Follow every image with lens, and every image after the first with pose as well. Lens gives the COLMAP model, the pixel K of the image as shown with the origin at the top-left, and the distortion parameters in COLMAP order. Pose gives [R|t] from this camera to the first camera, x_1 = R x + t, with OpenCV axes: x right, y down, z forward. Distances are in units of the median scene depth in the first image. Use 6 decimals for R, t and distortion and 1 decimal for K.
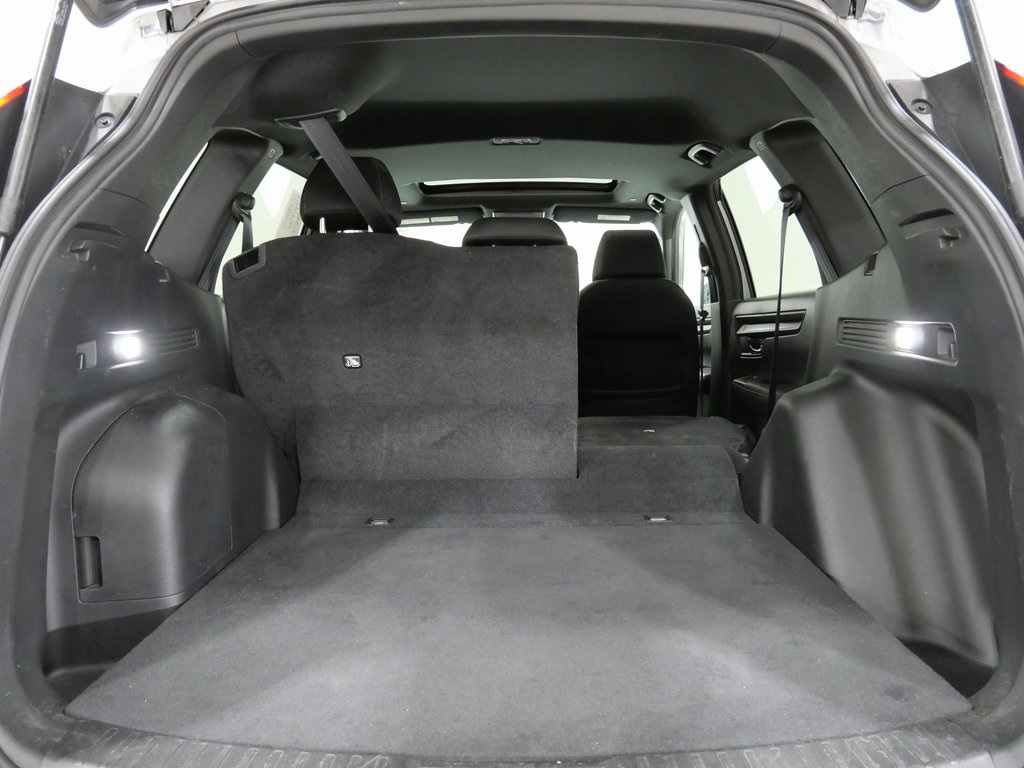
lens RADIAL K [[757.7, 0, 512.0], [0, 757.7, 384.0], [0, 0, 1]] dist [-0.042268, 0.003332]
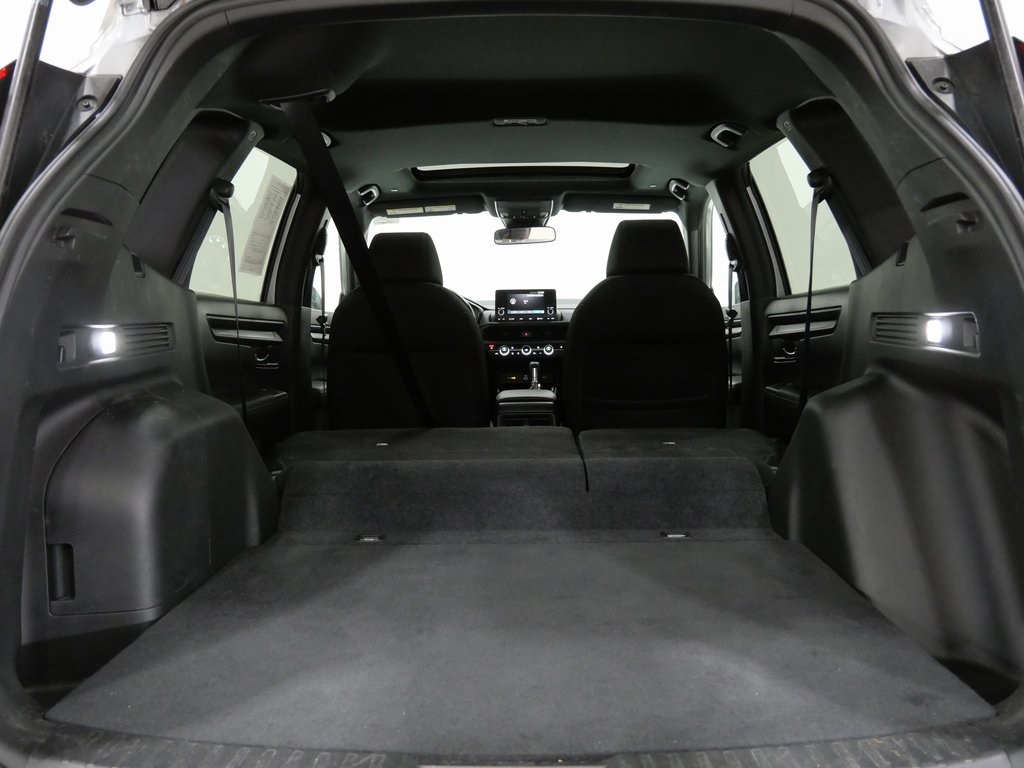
lens RADIAL K [[897.2, 0, 512.0], [0, 897.2, 384.0], [0, 0, 1]] dist [-0.029168, 0.004676]
pose [[0.999970, -0.001043, -0.007664, 0.006313], [0.000868, 0.999739, -0.022825, 0.028342], [0.007686, 0.022818, 0.999710, -0.110534]]
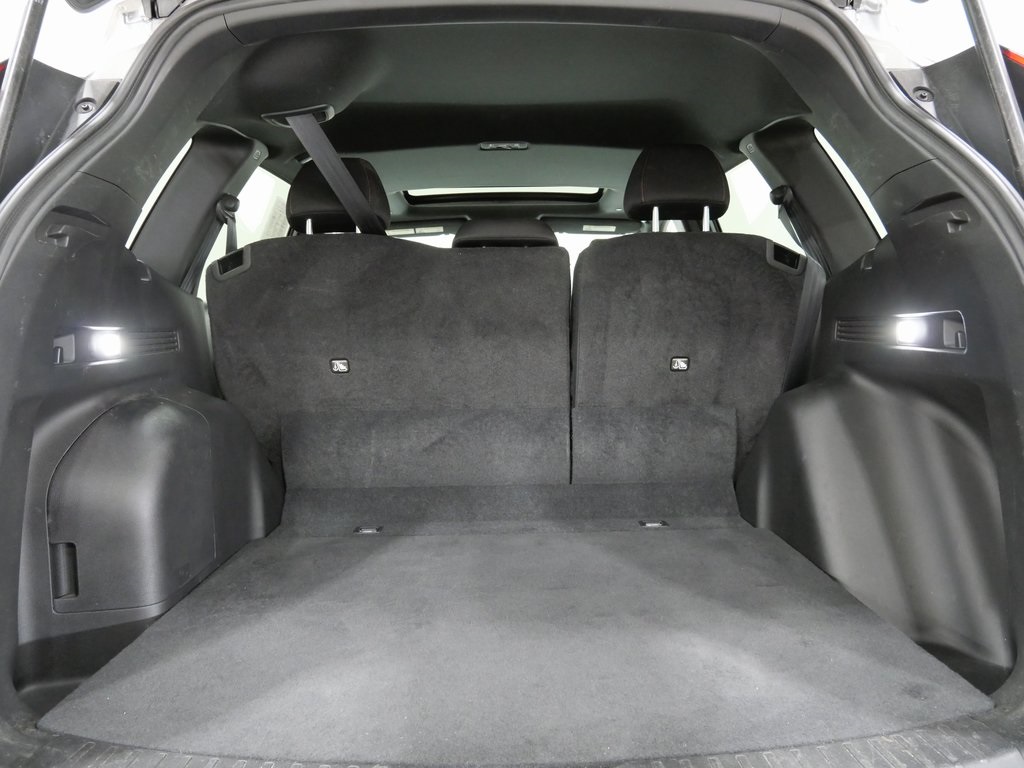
lens RADIAL K [[754.8, 0, 512.0], [0, 754.8, 384.0], [0, 0, 1]] dist [-0.038209, 0.003478]
pose [[0.999628, -0.005585, 0.026713, -0.020729], [0.006316, 0.999606, -0.027366, 0.030156], [-0.026550, 0.027524, 0.999268, 0.032361]]
